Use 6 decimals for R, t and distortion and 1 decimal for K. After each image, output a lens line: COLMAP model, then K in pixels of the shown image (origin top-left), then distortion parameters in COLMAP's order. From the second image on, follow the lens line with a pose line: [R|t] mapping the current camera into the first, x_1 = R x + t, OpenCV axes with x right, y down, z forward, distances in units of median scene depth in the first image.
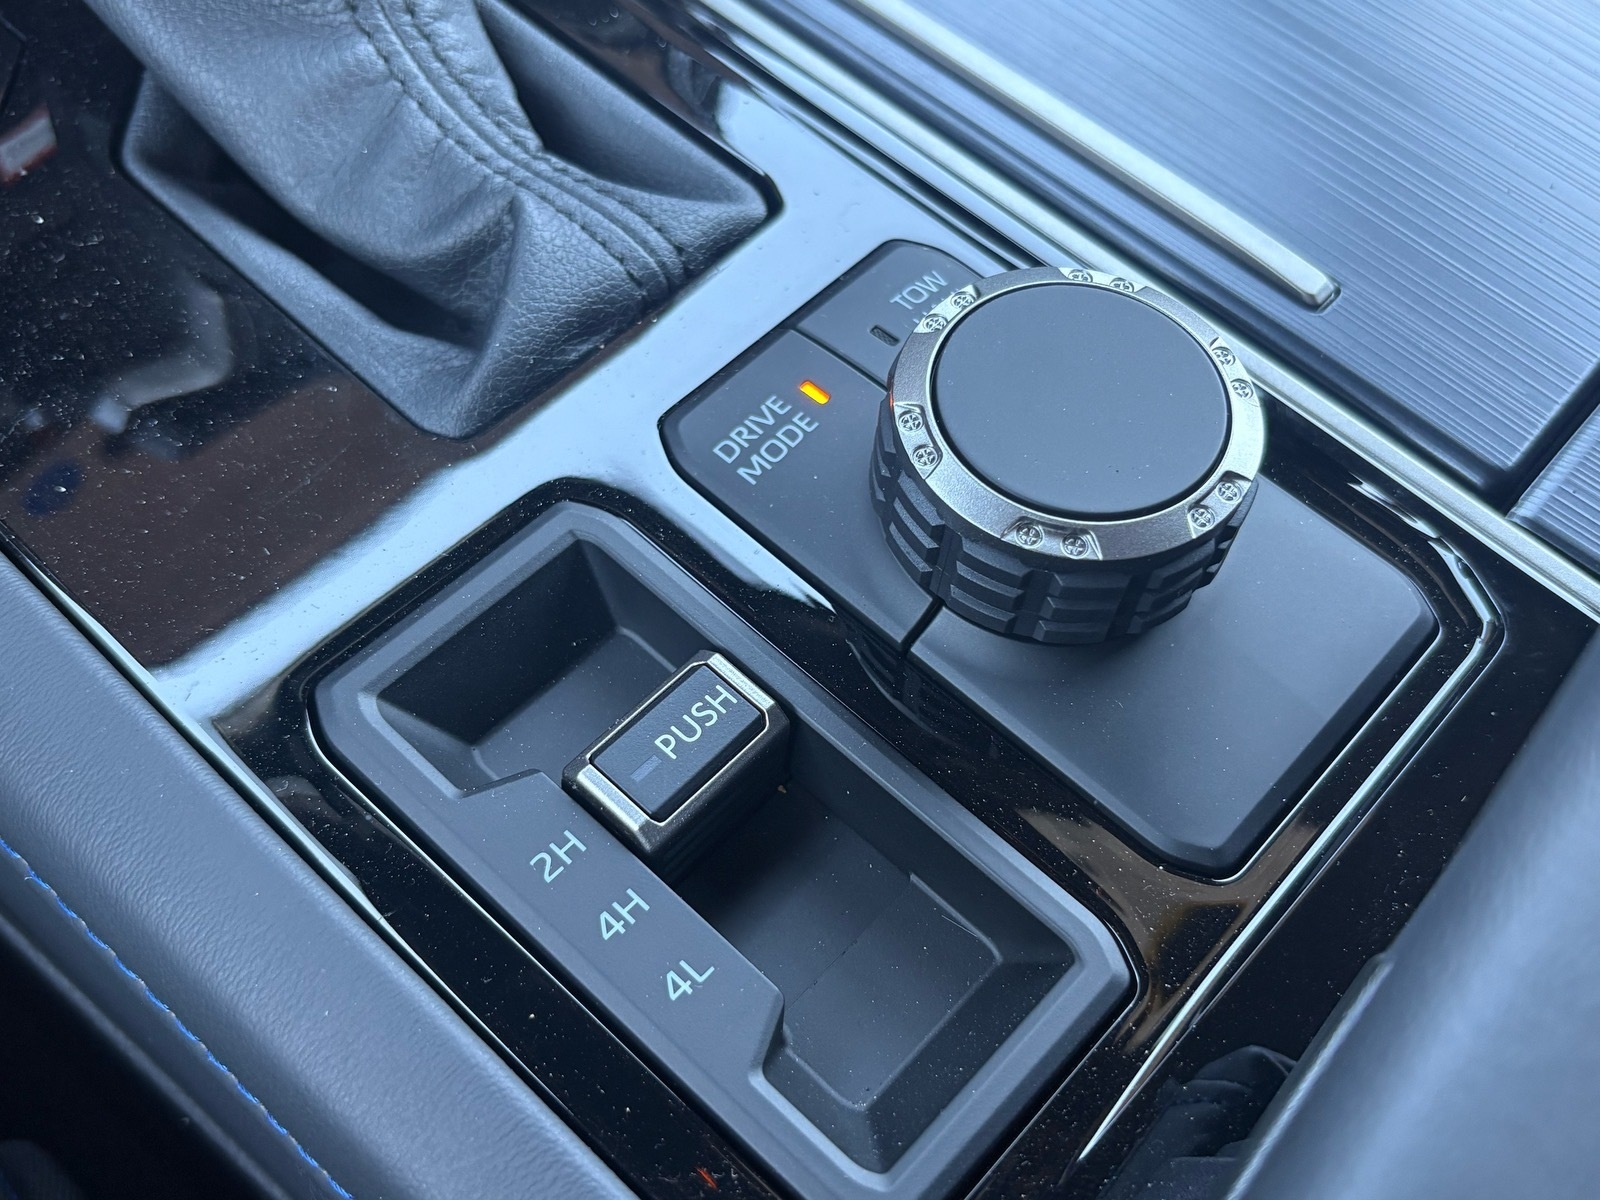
lens RADIAL K [[1627.6, 0, 800.0], [0, 1627.6, 600.0], [0, 0, 1]] dist [0.137524, -0.649687]
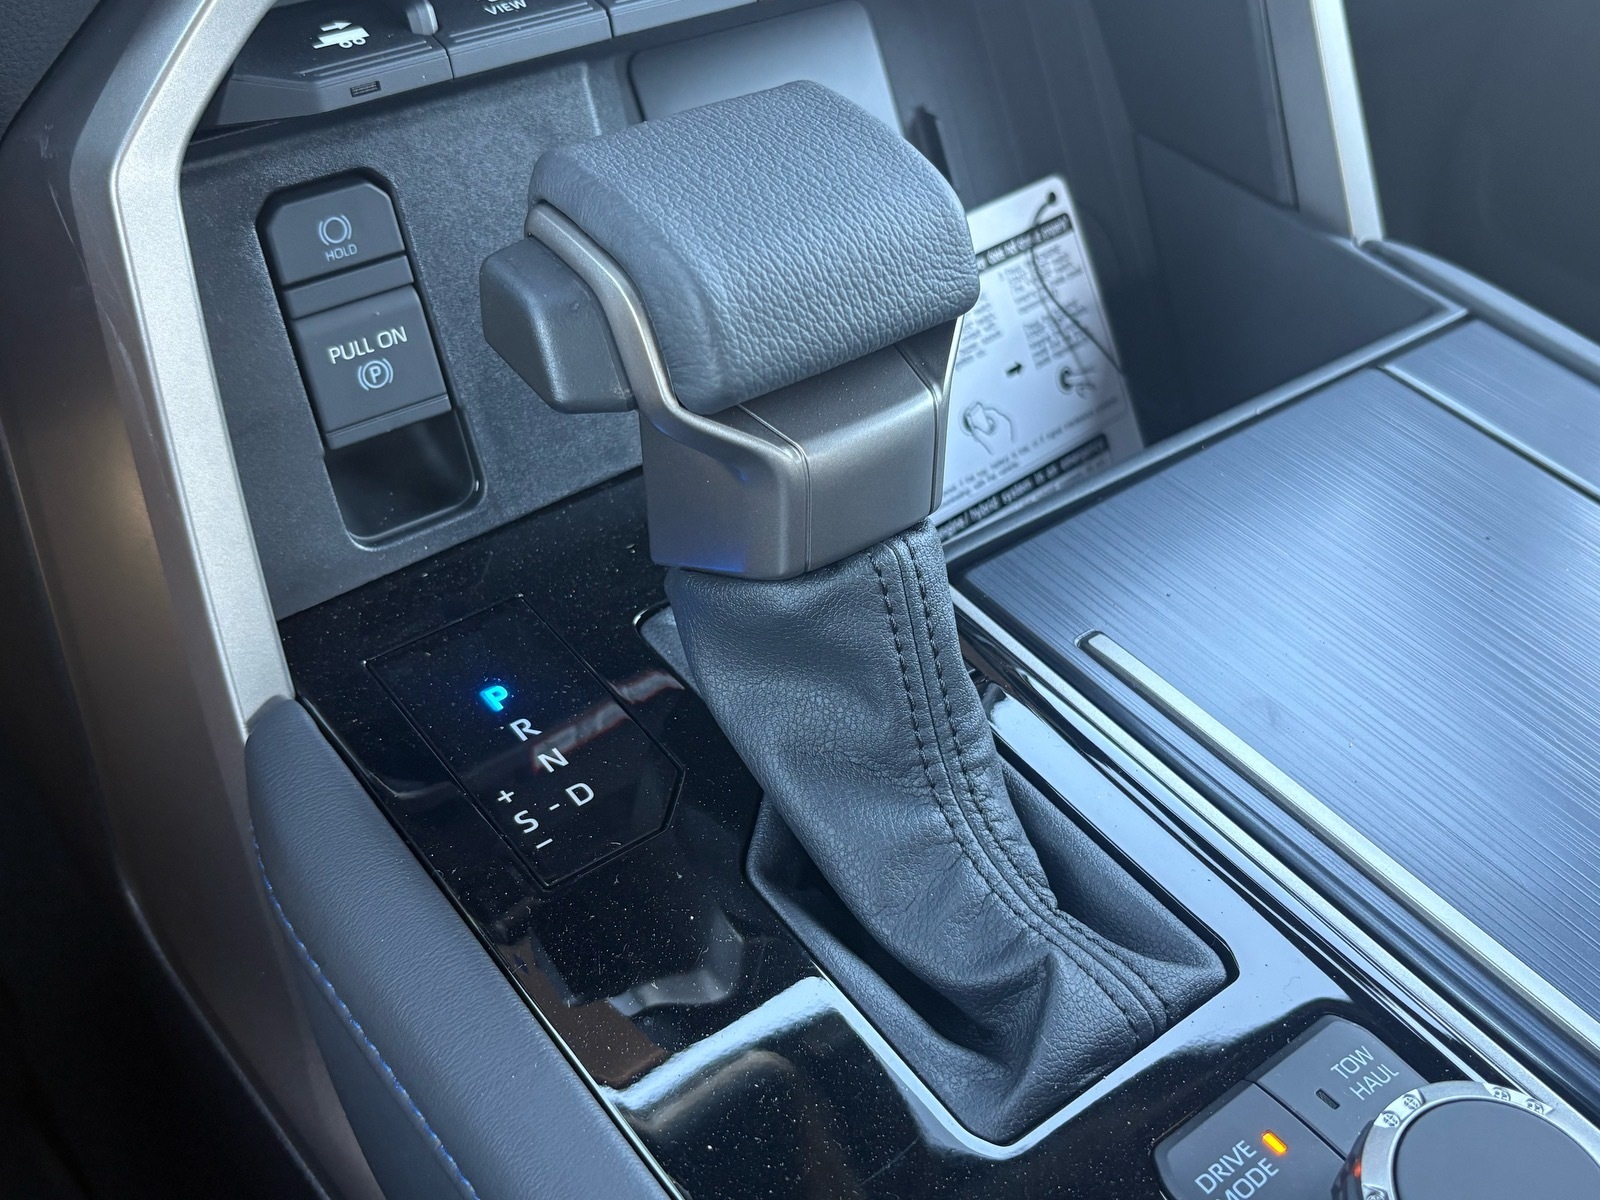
lens RADIAL K [[1627.6, 0, 800.0], [0, 1627.6, 600.0], [0, 0, 1]] dist [0.137524, -0.649687]
pose [[0.985637, 0.108099, -0.129744, -0.226620], [-0.140954, 0.949744, -0.279495, -0.114996], [0.093010, 0.293769, 0.951341, -0.362374]]
